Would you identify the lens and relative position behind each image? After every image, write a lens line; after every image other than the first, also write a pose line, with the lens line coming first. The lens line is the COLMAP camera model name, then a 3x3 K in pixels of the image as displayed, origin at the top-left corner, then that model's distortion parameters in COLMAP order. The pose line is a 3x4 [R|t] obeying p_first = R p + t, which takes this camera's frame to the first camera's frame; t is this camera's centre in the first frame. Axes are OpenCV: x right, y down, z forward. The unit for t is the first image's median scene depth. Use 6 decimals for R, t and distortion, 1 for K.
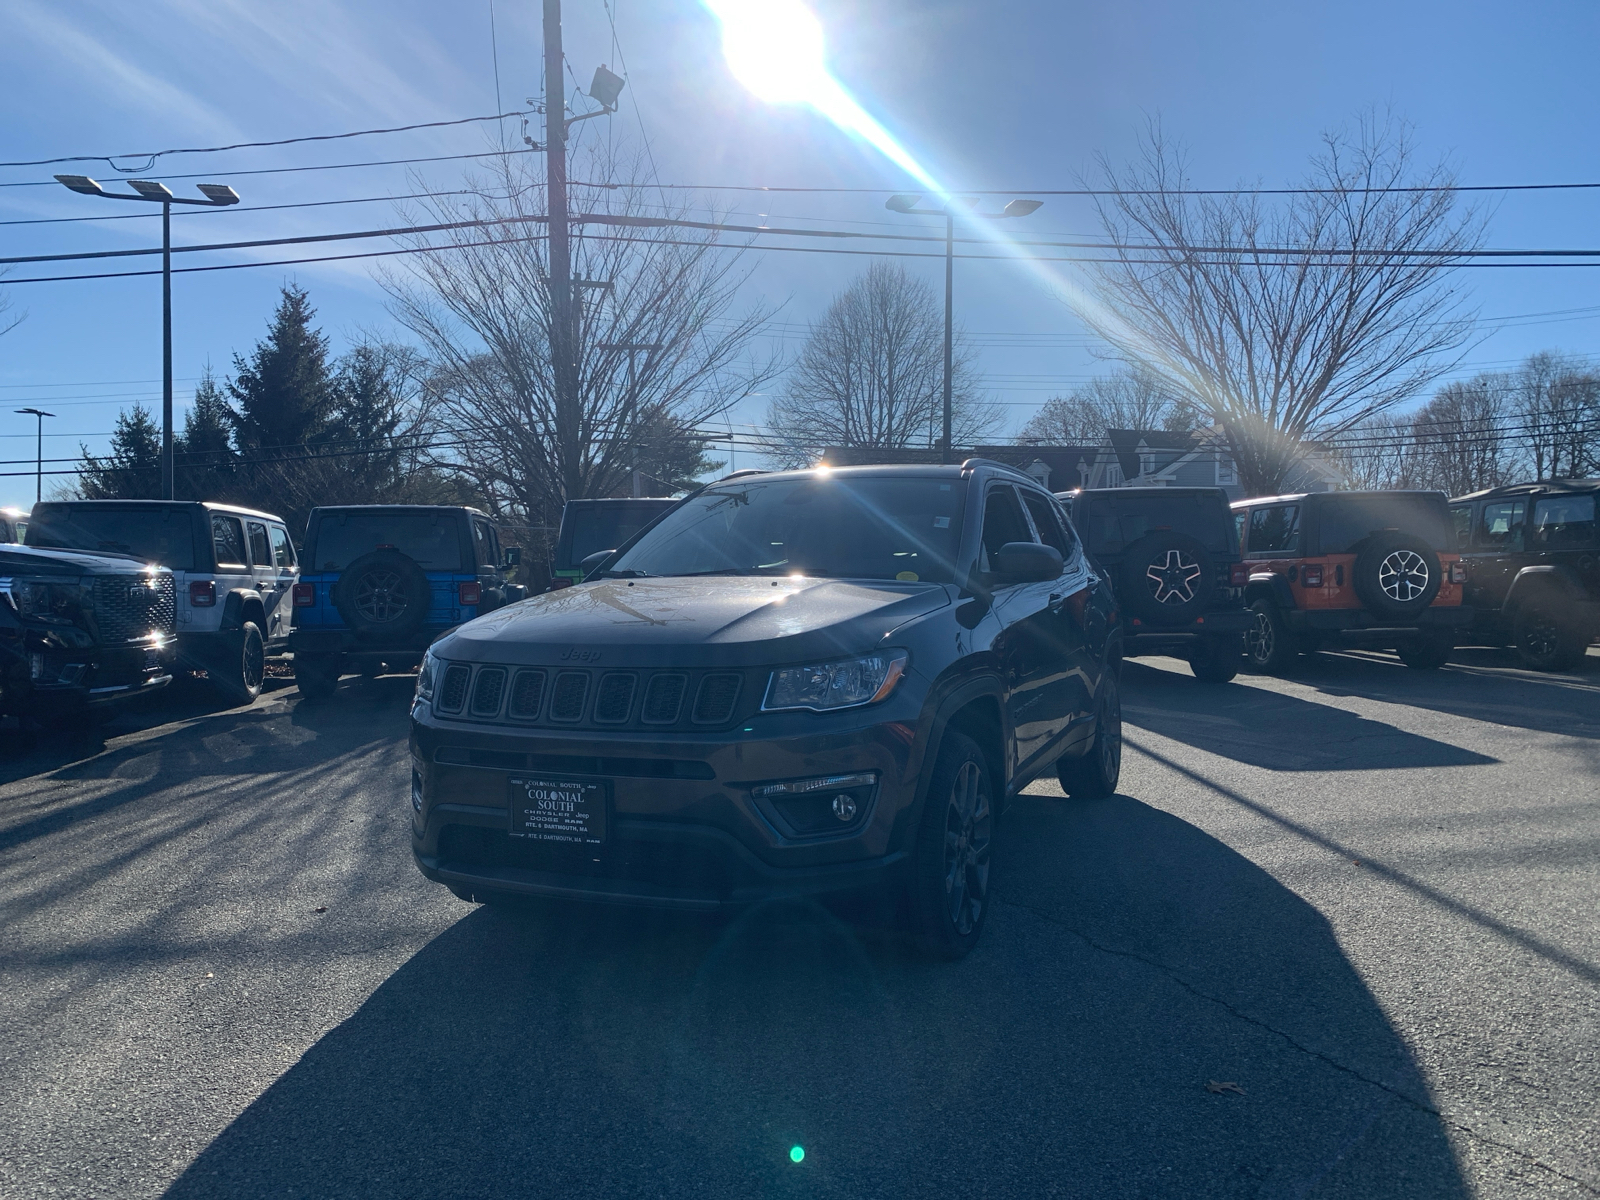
lens RADIAL K [[1211.7, 0, 797.0], [0, 1211.7, 585.0], [0, 0, 1]] dist [0.045656, -0.055875]
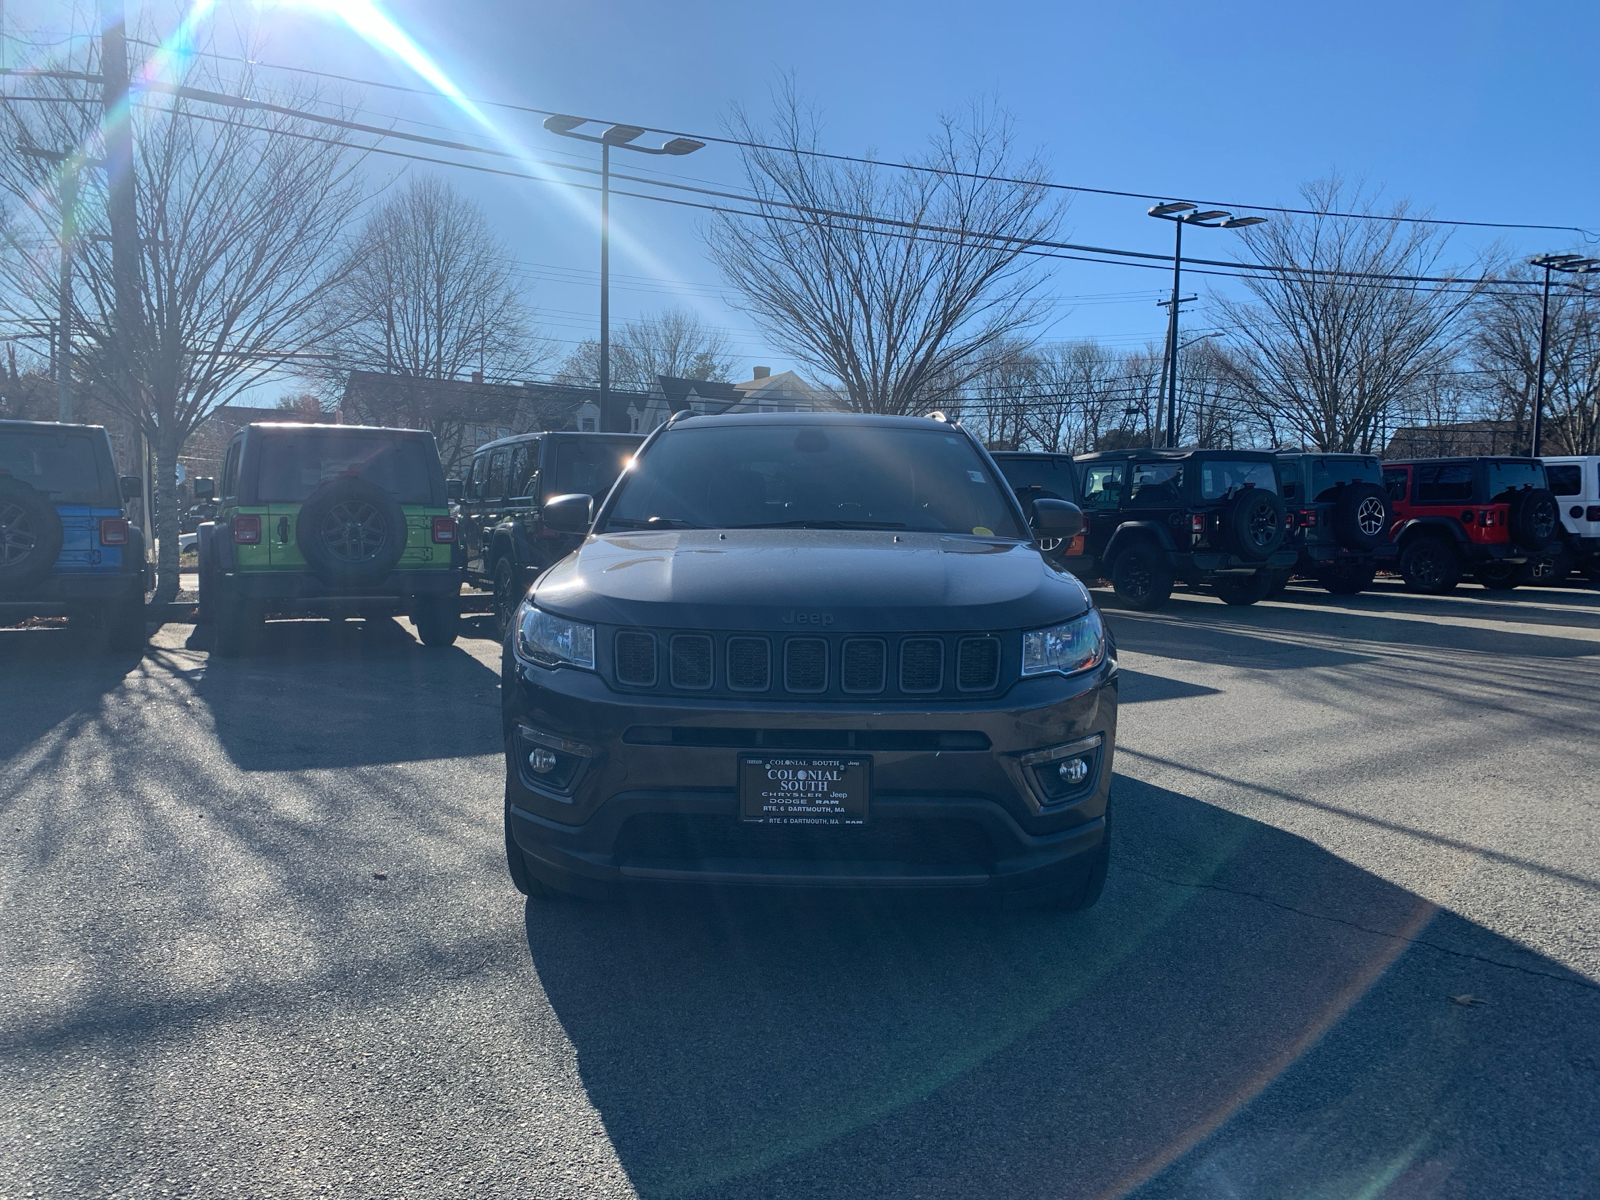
lens RADIAL K [[1211.7, 0, 785.9], [0, 1211.7, 588.2], [0, 0, 1]] dist [0.045656, -0.055875]
pose [[0.924459, -0.001853, 0.381276, -0.163405], [-0.017842, 0.998682, 0.048115, -0.002667], [-0.380863, -0.051283, 0.923208, 0.052034]]
